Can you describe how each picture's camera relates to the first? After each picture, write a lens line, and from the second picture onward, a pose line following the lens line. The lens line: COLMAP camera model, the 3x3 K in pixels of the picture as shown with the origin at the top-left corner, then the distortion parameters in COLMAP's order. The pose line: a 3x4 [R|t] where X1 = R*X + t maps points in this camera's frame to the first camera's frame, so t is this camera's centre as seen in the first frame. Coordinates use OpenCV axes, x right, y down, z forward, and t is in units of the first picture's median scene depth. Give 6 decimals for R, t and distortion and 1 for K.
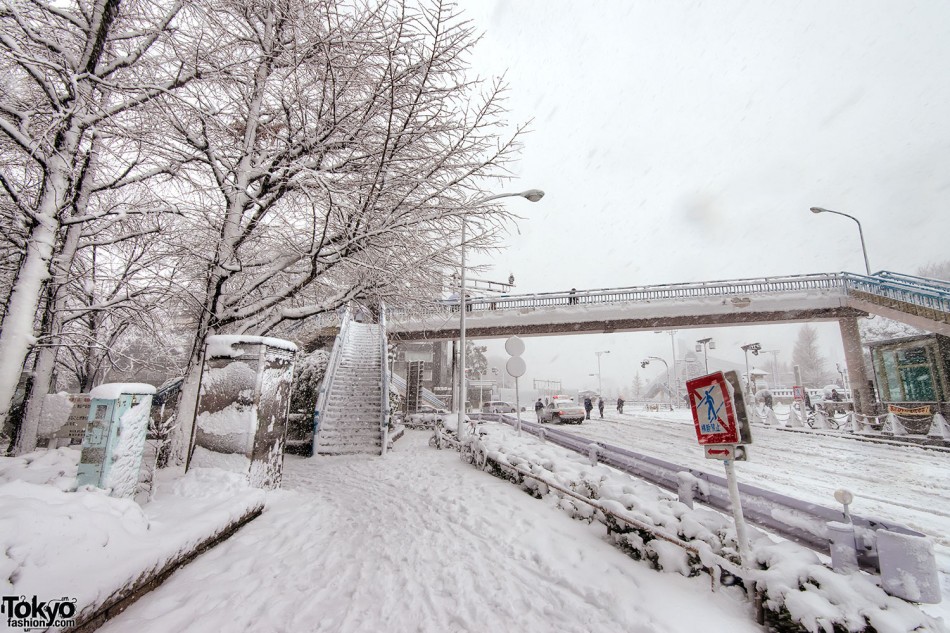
lens RADIAL K [[421.4, 0, 473.9], [0, 421.4, 312.7], [0, 0, 1]] dist [0.024582, -0.012307]
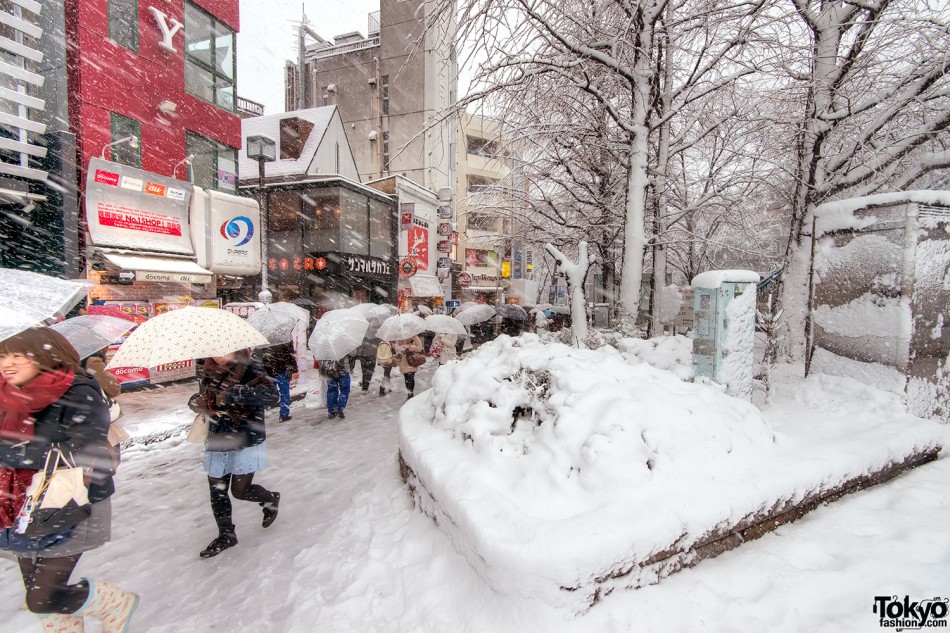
lens RADIAL K [[421.4, 0, 473.9], [0, 421.4, 312.7], [0, 0, 1]] dist [0.024582, -0.012307]
pose [[0.353806, 0.034357, -0.934688, -0.096174], [0.192414, 0.975277, 0.108684, 0.029764], [0.915313, -0.218300, 0.338448, 0.113036]]
